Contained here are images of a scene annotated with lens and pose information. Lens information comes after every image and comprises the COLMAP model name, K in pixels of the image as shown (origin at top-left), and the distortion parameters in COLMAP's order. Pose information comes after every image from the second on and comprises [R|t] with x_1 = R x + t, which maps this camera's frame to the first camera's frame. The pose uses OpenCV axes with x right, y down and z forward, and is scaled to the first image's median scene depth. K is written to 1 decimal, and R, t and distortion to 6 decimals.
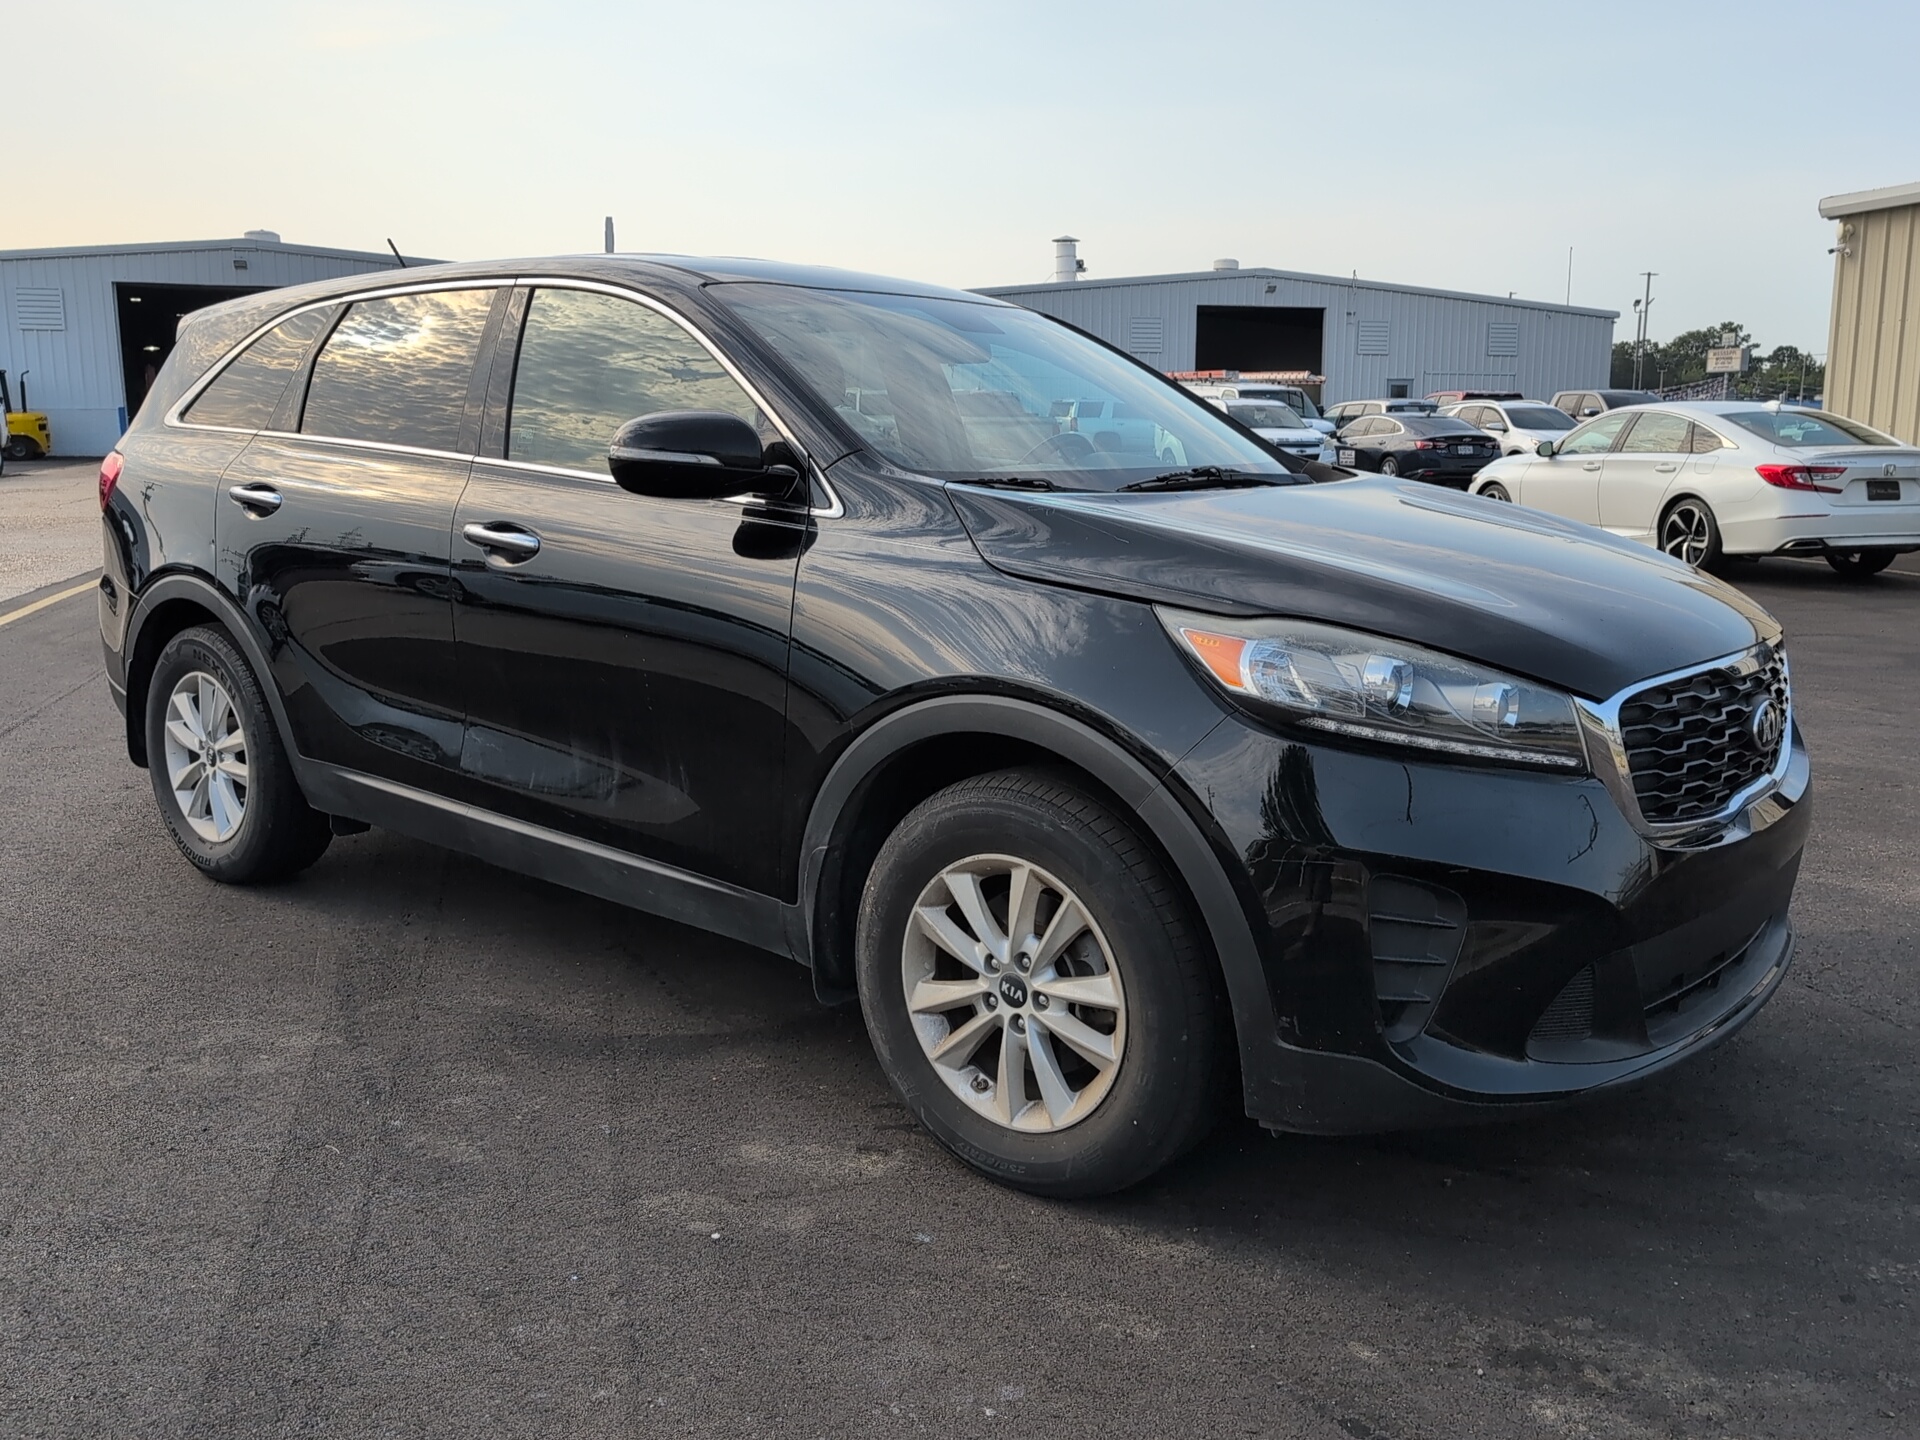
lens RADIAL K [[1652.7, 0, 957.6], [0, 1652.7, 717.4], [0, 0, 1]] dist [0.013279, -0.009359]
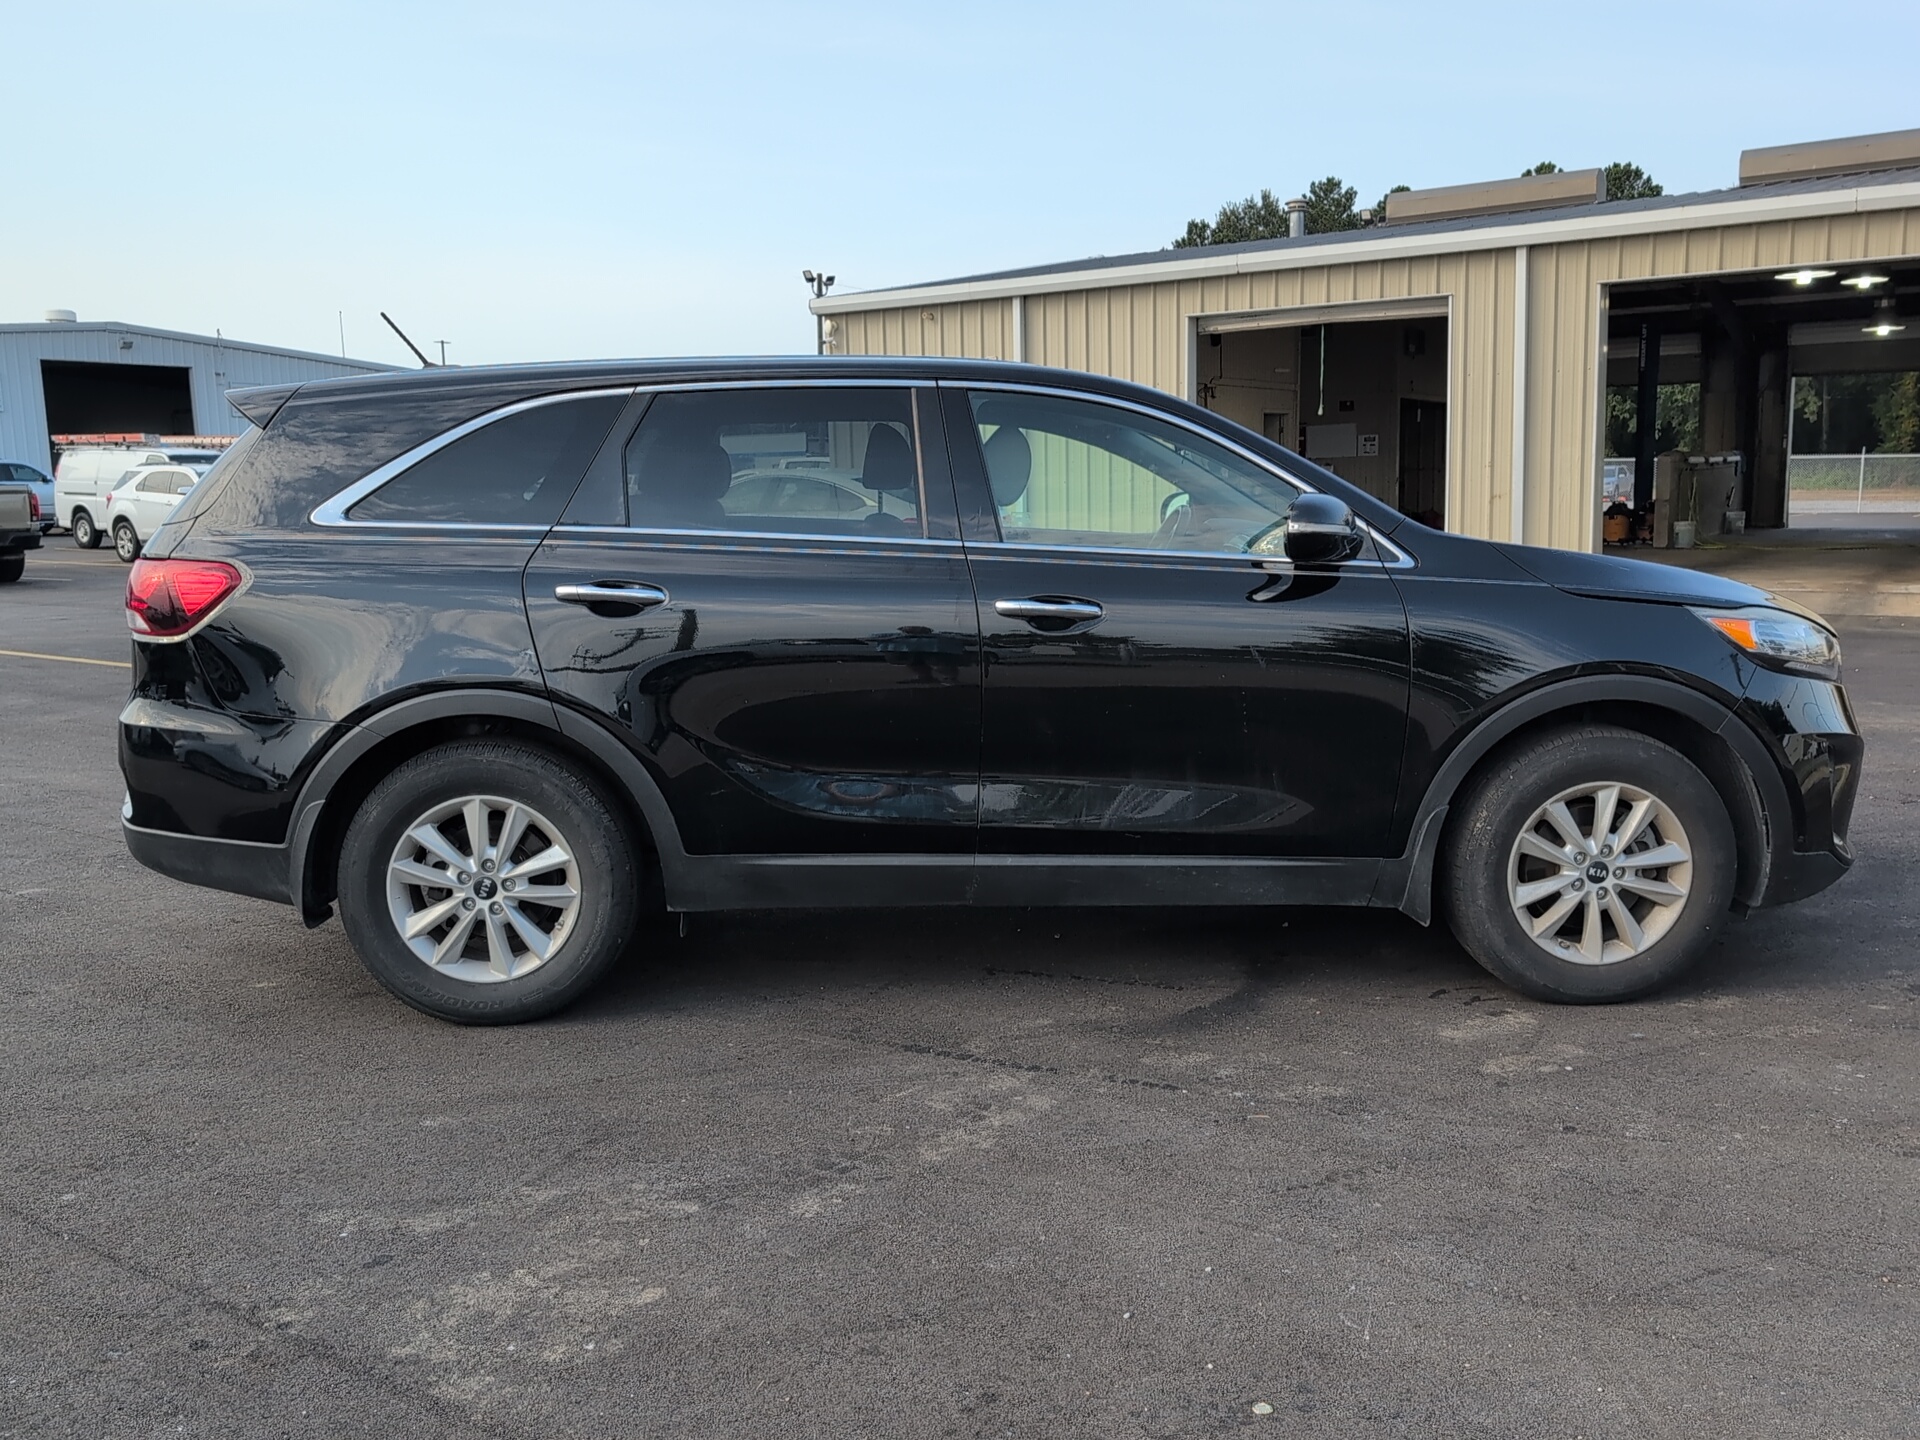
lens RADIAL K [[1652.7, 0, 955.7], [0, 1652.7, 722.7], [0, 0, 1]] dist [0.013279, -0.009359]
pose [[0.738643, -0.114022, 0.664383, -1.019042], [0.134996, 0.990646, 0.019931, -0.058007], [-0.660441, 0.074967, 0.747126, 0.180911]]
